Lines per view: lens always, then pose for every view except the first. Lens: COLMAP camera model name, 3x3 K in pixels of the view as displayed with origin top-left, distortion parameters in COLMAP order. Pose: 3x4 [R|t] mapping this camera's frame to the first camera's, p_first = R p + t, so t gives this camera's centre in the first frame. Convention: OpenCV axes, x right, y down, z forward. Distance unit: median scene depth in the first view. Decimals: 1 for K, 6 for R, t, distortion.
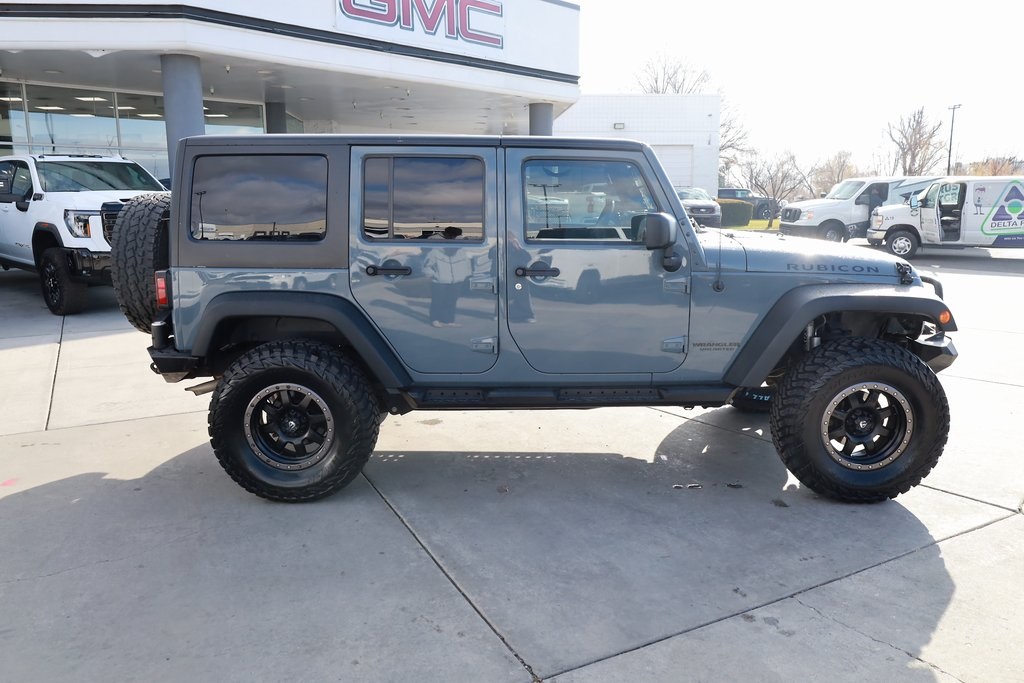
lens RADIAL K [[808.1, 0, 512.0], [0, 808.1, 341.5], [0, 0, 1]] dist [-0.013203, -0.002676]
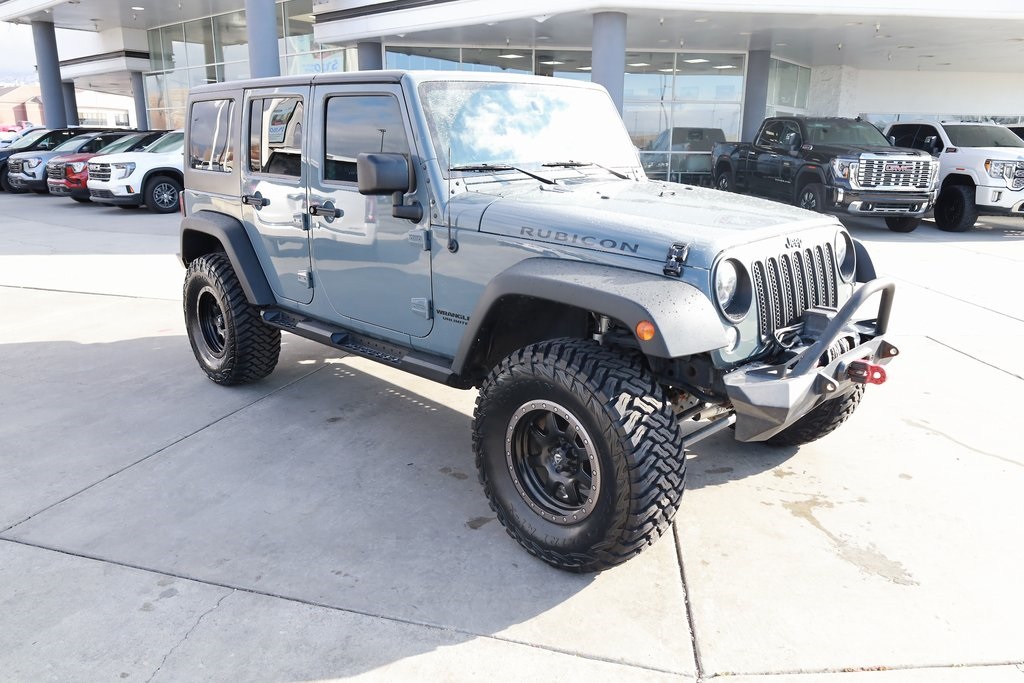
lens RADIAL K [[759.3, 0, 512.0], [0, 759.3, 341.5], [0, 0, 1]] dist [0.000182, -0.001380]
pose [[0.692855, 0.192478, -0.694913, 0.926238], [-0.143469, 0.981245, 0.128743, -0.087251], [0.706660, 0.010499, 0.707475, 0.529681]]
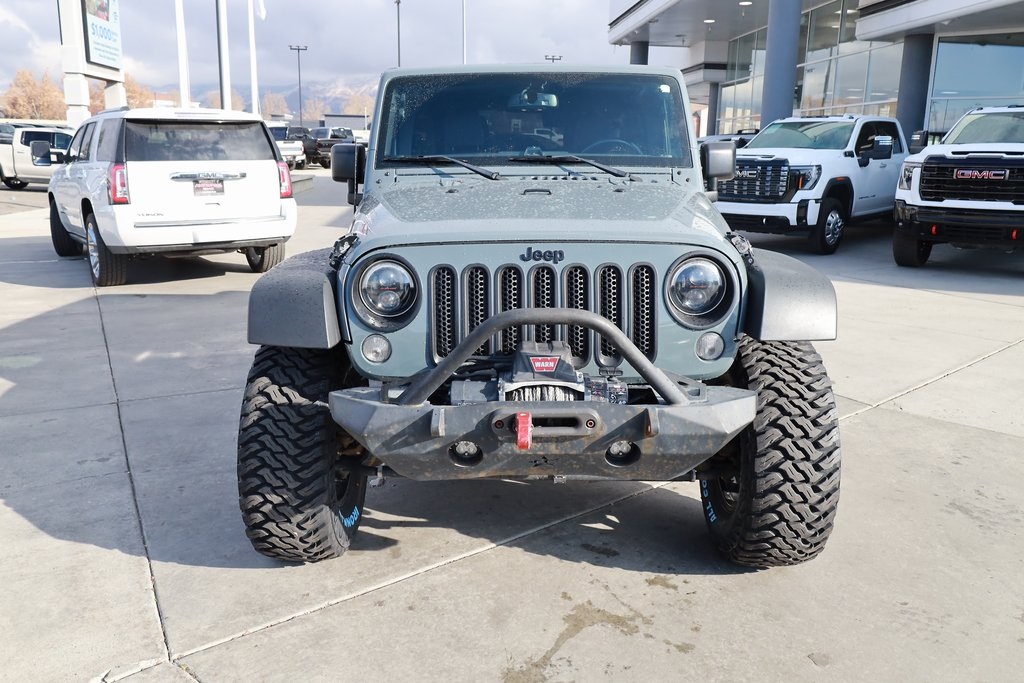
lens RADIAL K [[821.5, 0, 512.0], [0, 821.5, 341.5], [0, 0, 1]] dist [0.013603, 0.003737]
pose [[-0.026676, 0.234945, -0.971643, 1.223312], [-0.205872, 0.949861, 0.235330, -0.214111], [0.978215, 0.206312, 0.023030, 1.256792]]
